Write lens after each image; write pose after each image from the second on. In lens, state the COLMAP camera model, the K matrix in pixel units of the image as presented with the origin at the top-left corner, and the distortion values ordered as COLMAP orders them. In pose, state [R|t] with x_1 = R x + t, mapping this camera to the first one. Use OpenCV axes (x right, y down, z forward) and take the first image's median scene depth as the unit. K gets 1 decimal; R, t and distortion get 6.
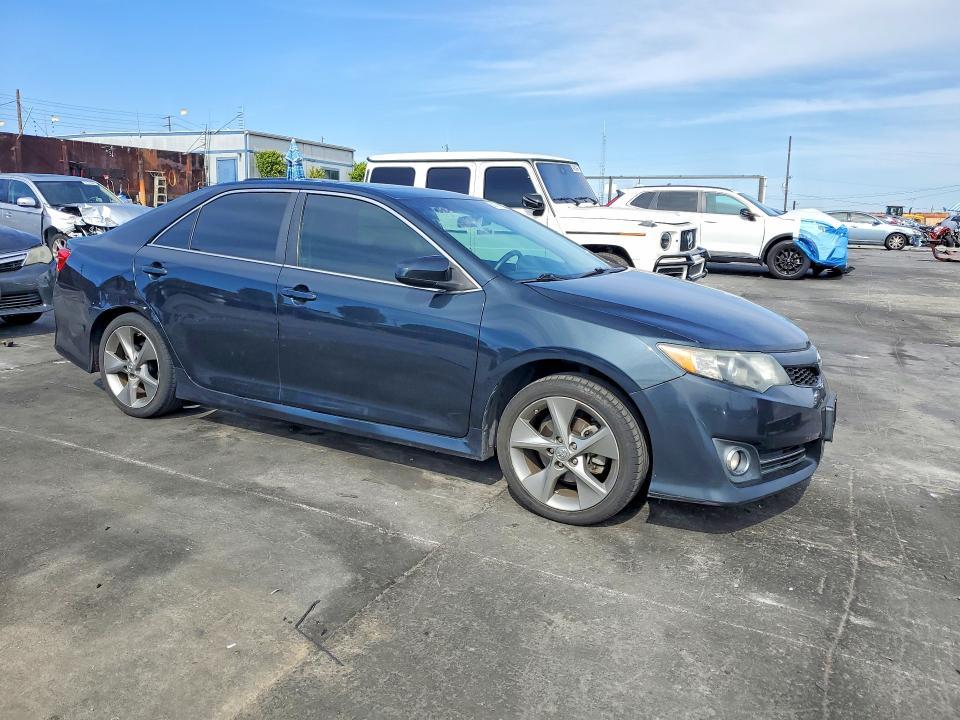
lens RADIAL K [[729.6, 0, 468.3], [0, 729.6, 357.8], [0, 0, 1]] dist [0.009173, 0.002407]
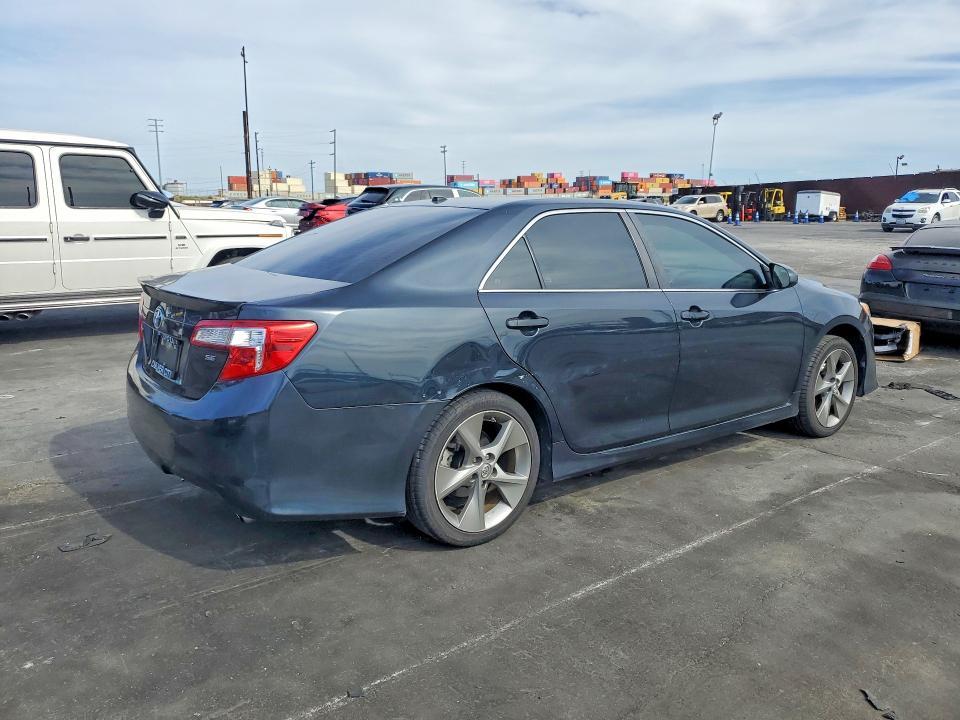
lens RADIAL K [[729.6, 0, 468.3], [0, 729.6, 357.8], [0, 0, 1]] dist [0.009173, 0.002407]
pose [[0.428587, -0.199544, 0.881190, -0.513824], [0.179867, 0.974628, 0.133221, -0.090206], [-0.885416, 0.101400, 0.453604, 0.340133]]
